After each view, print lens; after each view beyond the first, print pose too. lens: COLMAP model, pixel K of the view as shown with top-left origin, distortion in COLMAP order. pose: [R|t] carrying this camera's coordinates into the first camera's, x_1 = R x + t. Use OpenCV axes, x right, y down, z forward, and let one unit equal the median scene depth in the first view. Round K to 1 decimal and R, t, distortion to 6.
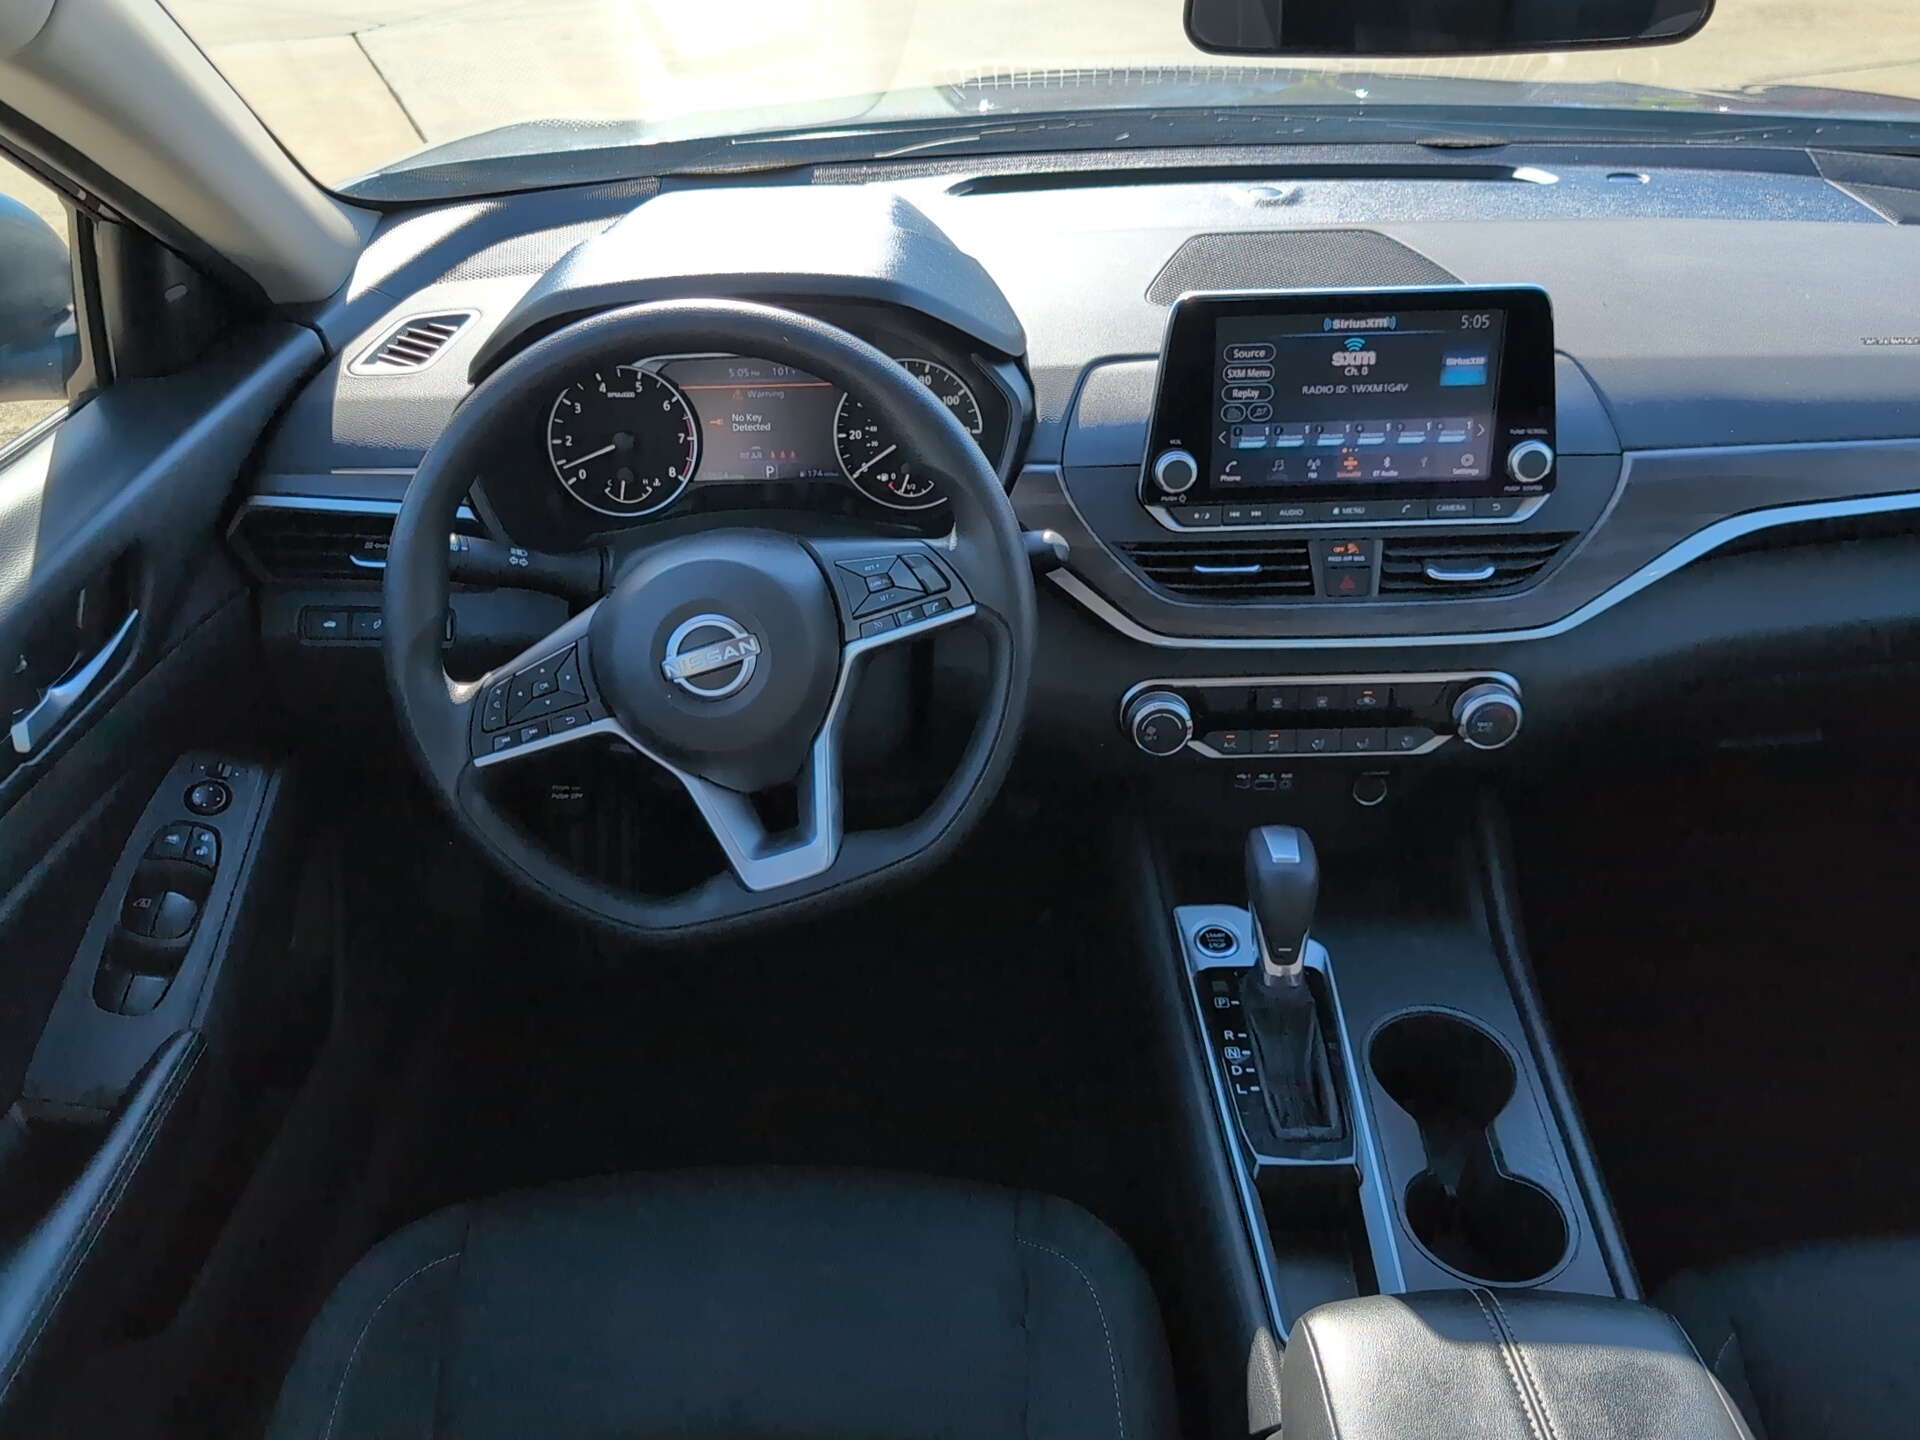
lens RADIAL K [[1667.9, 0, 992.3], [0, 1667.9, 700.0], [0, 0, 1]] dist [0.009729, -0.011390]
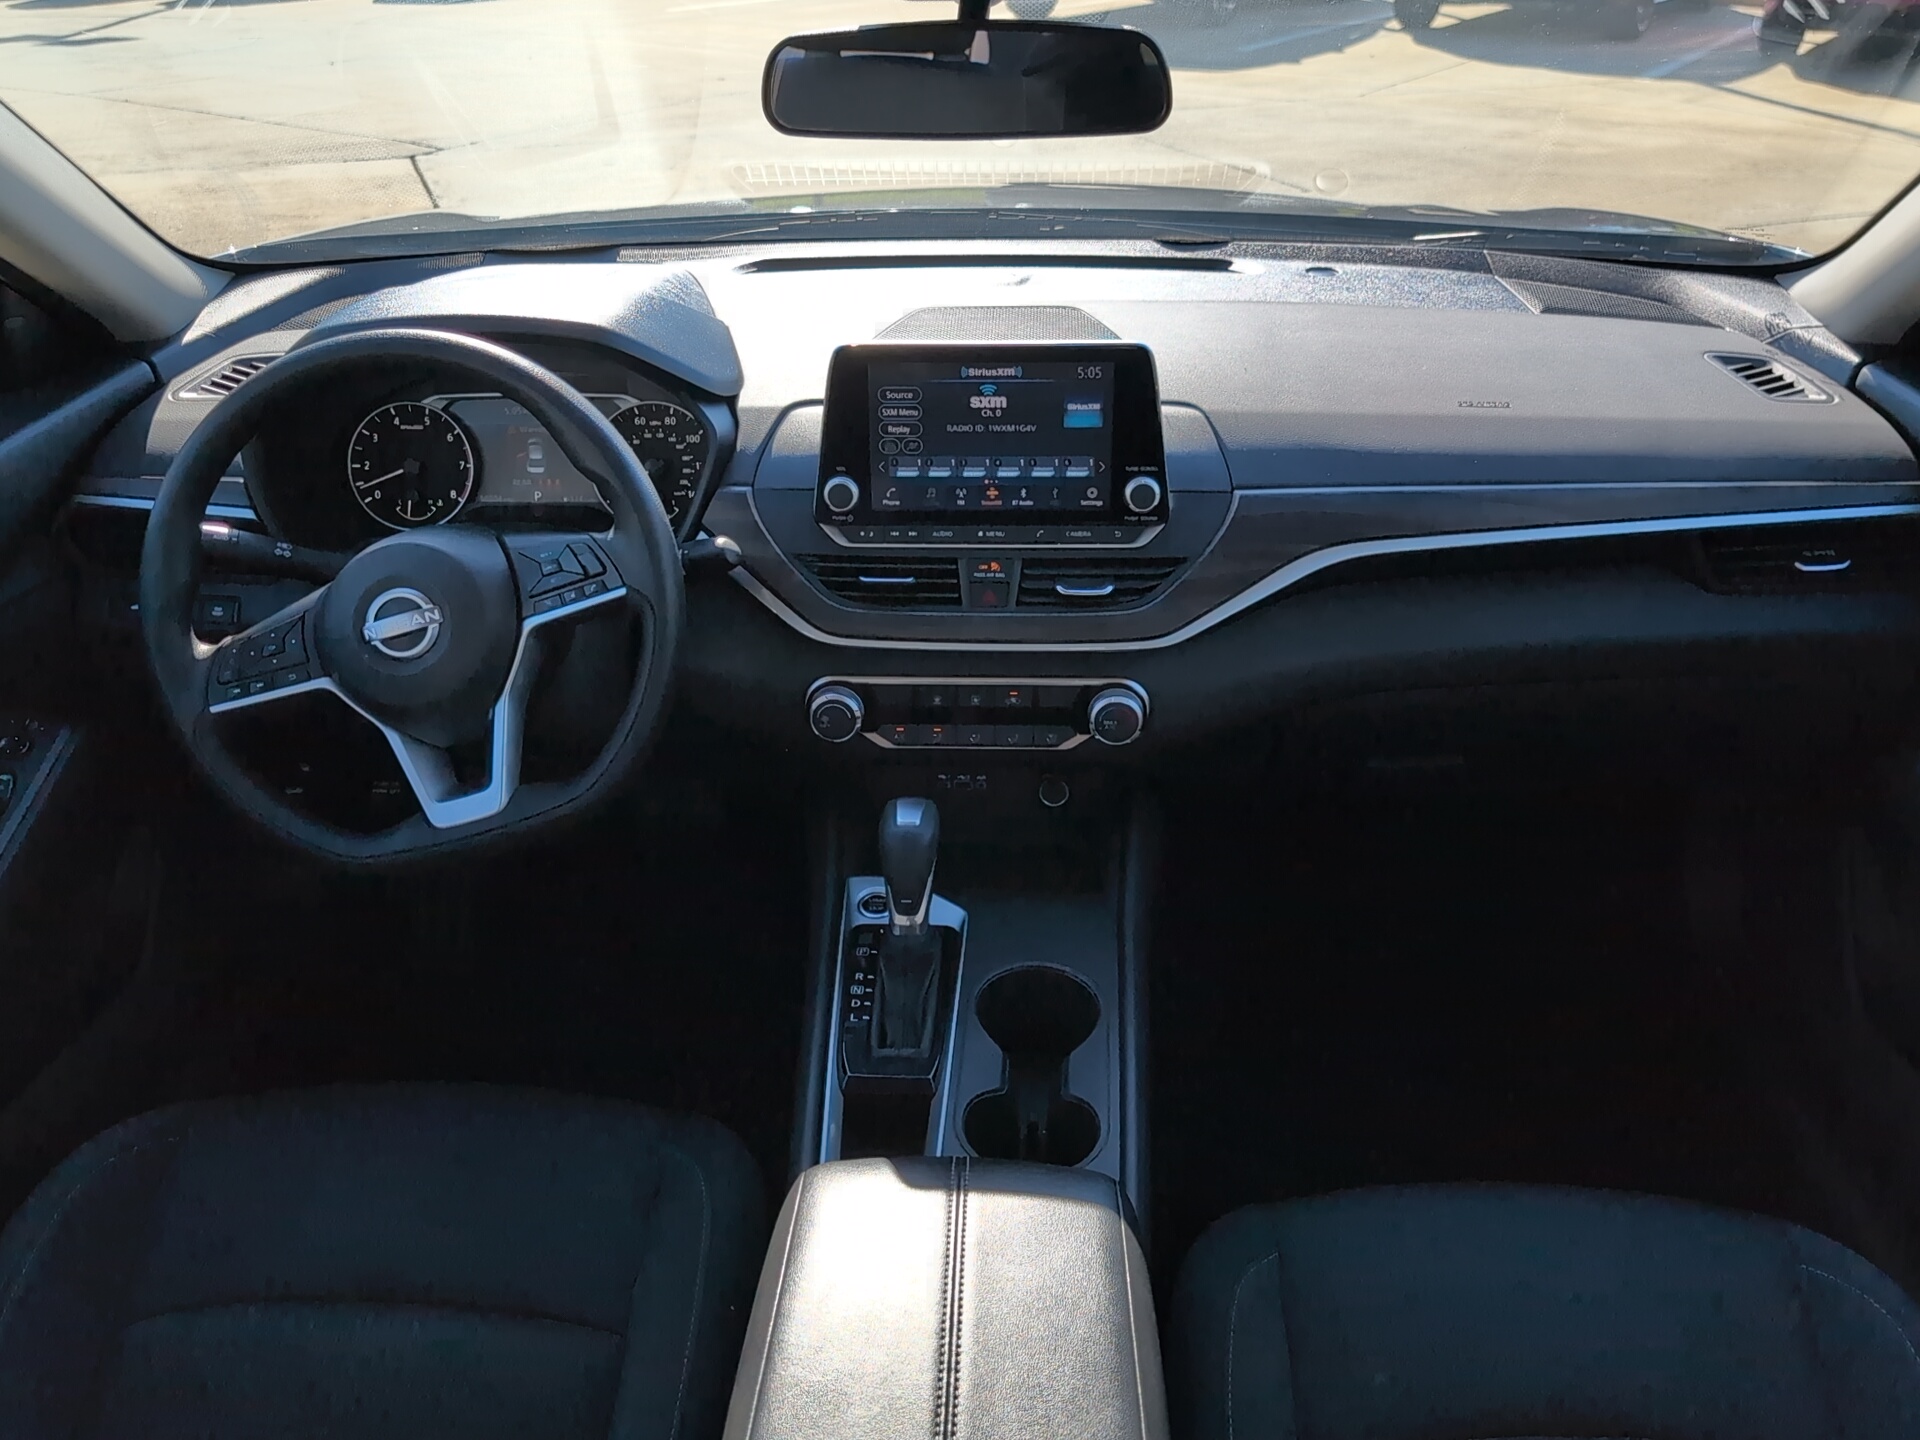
lens RADIAL K [[1624.3, 0, 960.0], [0, 1624.3, 720.0], [0, 0, 1]] dist [0.008460, -0.020637]
pose [[0.998509, 0.033741, -0.042914, 0.243910], [-0.036056, 0.997870, -0.054369, 0.078967], [0.040988, 0.055836, 0.997598, -0.125955]]
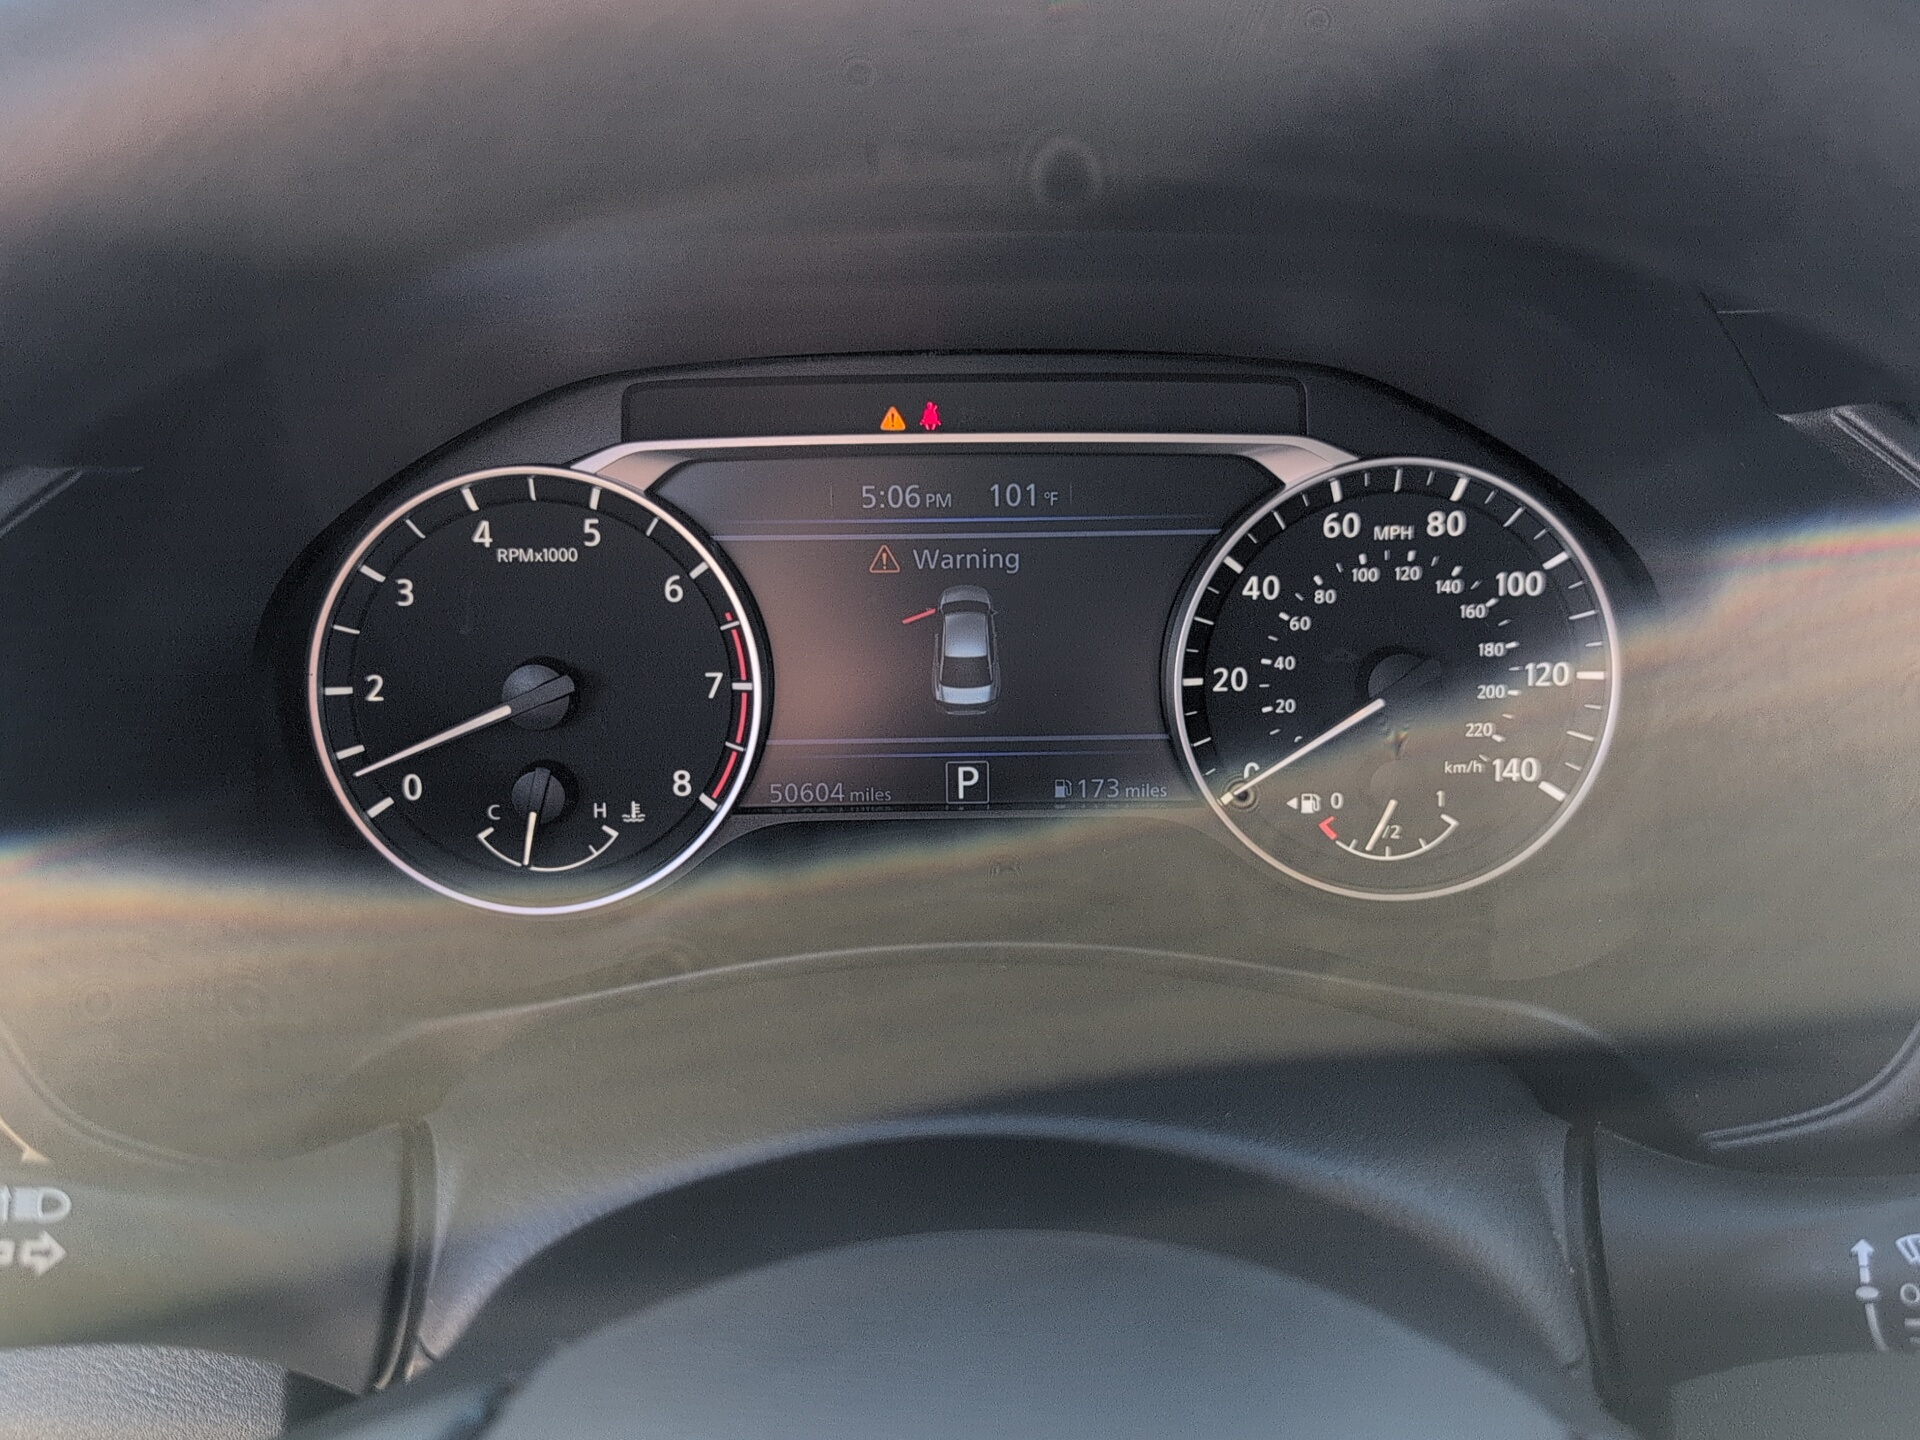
lens RADIAL K [[1624.3, 0, 960.0], [0, 1624.3, 720.0], [0, 0, 1]] dist [0.008460, -0.020637]
pose [[0.998379, 0.009683, 0.056086, -0.173590], [-0.002747, 0.992471, -0.122450, -0.122868], [-0.056850, 0.122098, 0.990889, 0.753488]]
